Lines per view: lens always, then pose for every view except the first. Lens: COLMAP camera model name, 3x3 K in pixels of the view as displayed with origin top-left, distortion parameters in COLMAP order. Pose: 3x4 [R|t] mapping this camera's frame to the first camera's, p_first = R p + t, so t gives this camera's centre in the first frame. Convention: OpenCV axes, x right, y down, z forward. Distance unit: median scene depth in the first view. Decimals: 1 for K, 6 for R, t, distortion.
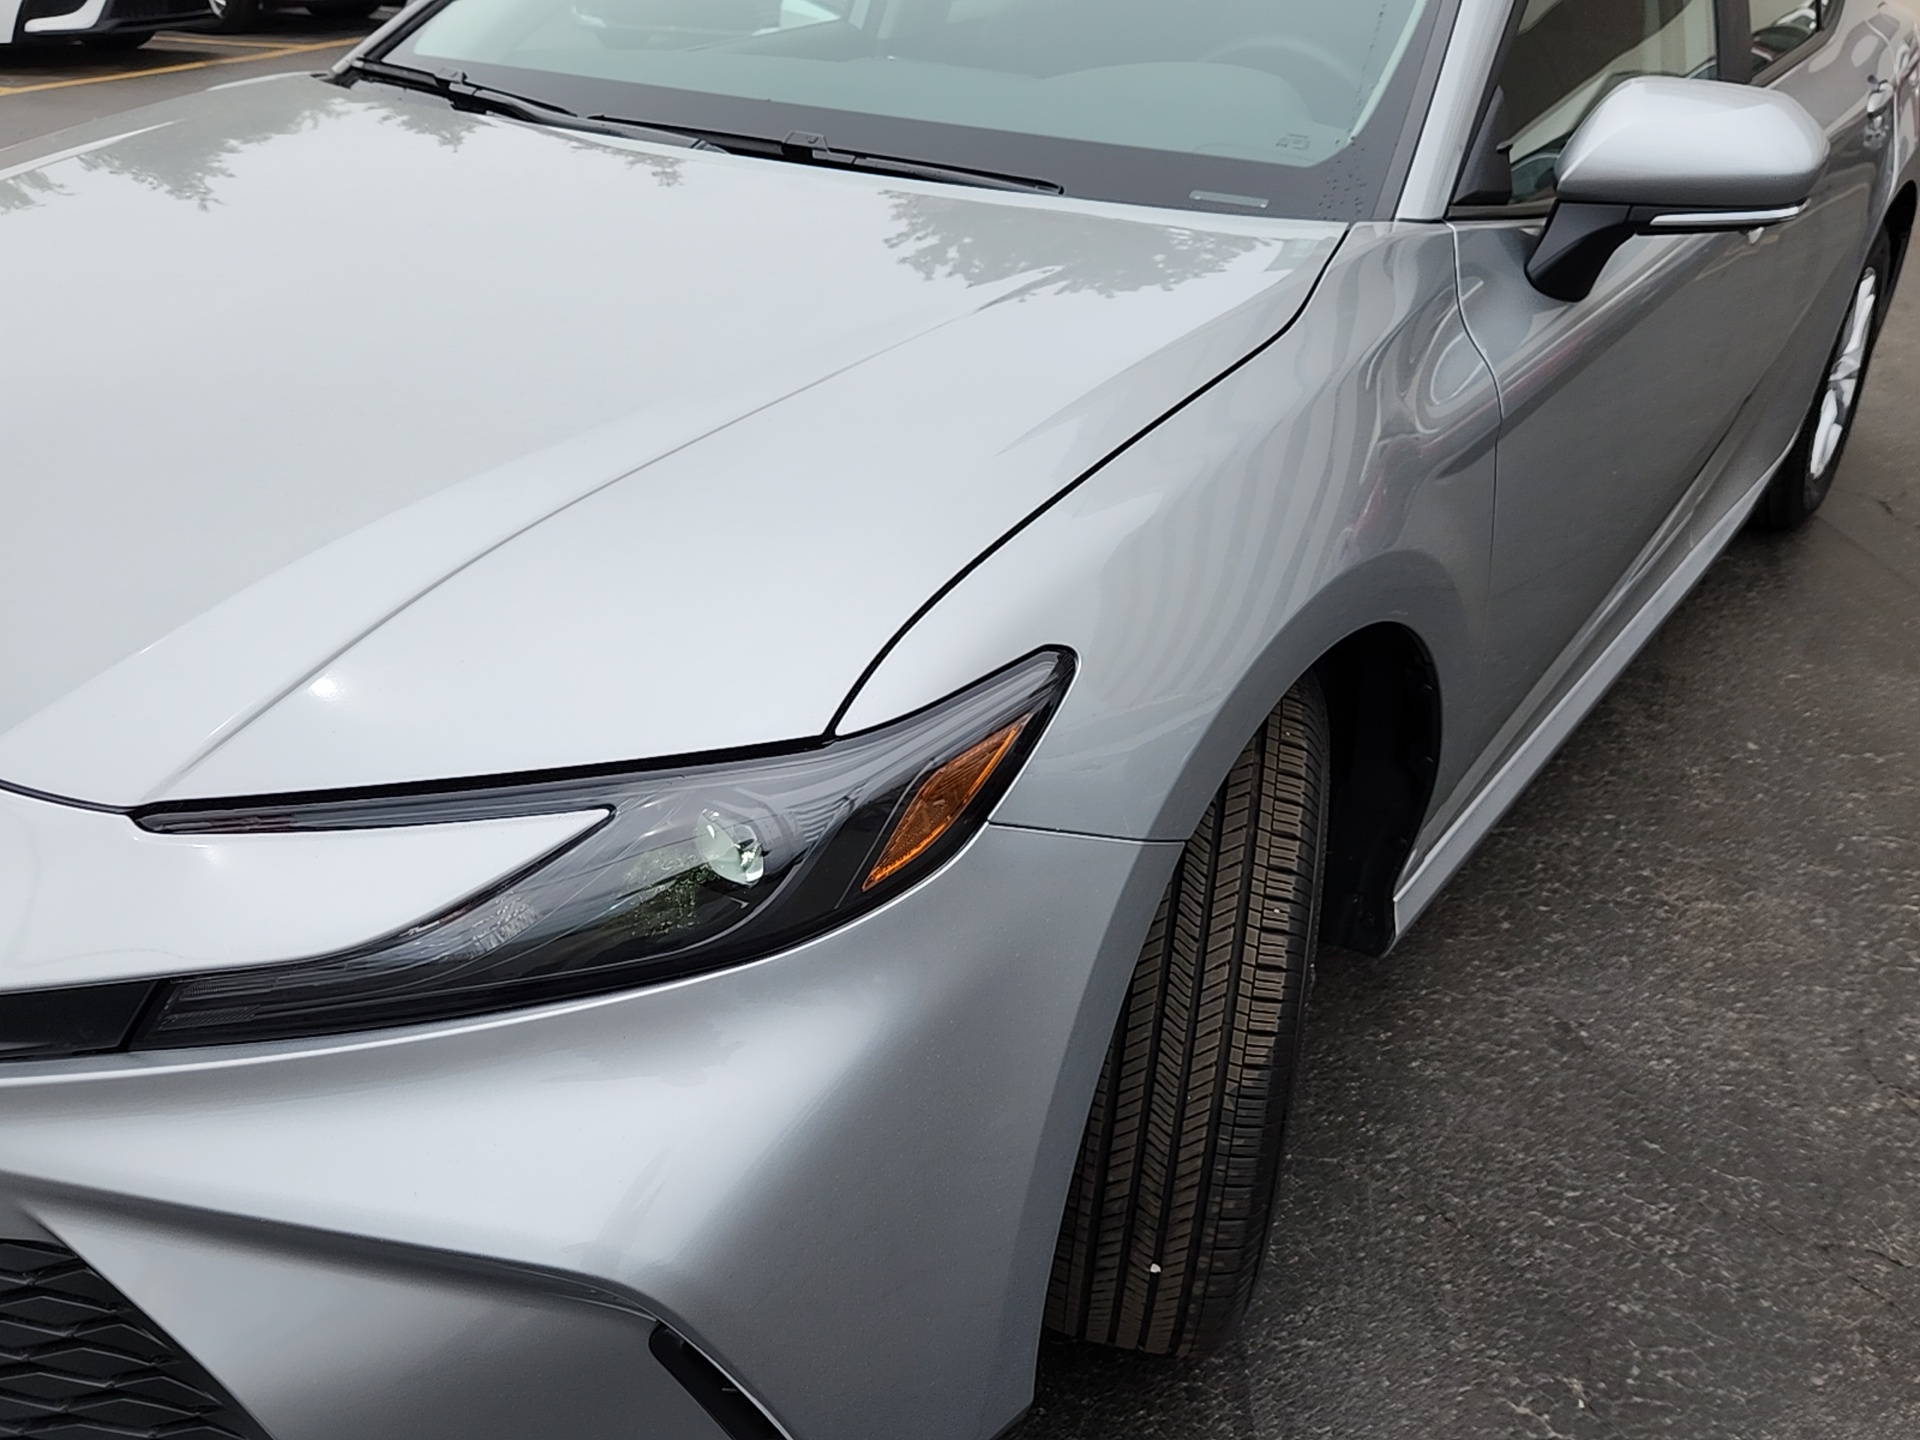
lens RADIAL K [[1806.0, 0, 993.4], [0, 1806.0, 776.5], [0, 0, 1]] dist [0.025229, 0.000000]
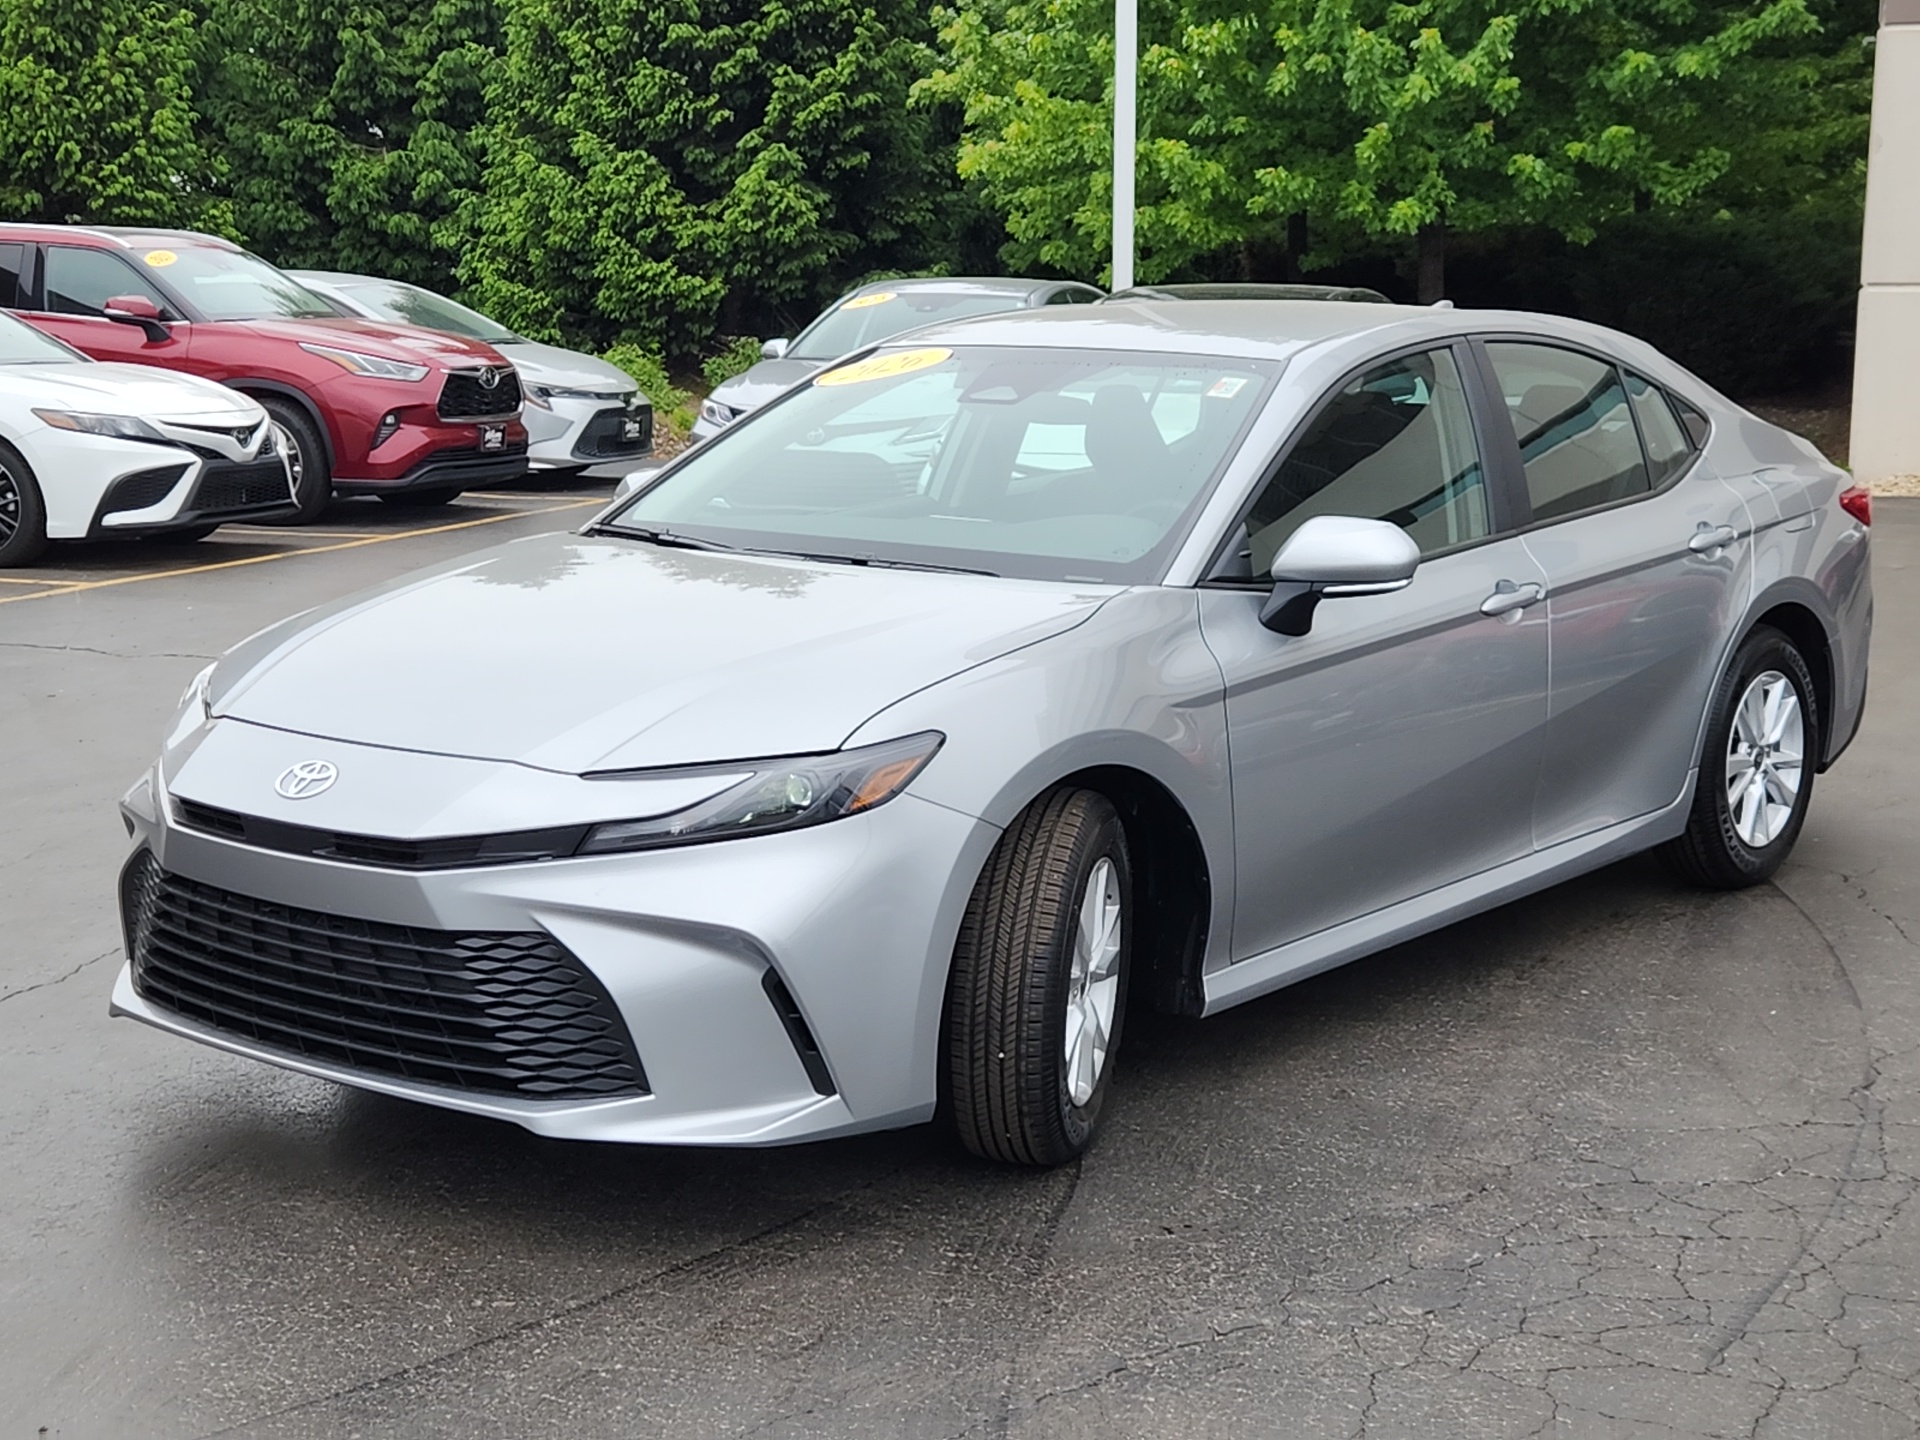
lens RADIAL K [[1806.0, 0, 963.3], [0, 1806.0, 730.7], [0, 0, 1]] dist [0.025229, 0.000000]
pose [[0.997061, -0.007512, -0.076247, 0.211783], [-0.012623, 0.965475, -0.260190, 0.464012], [0.075569, 0.260387, 0.962542, -1.108696]]
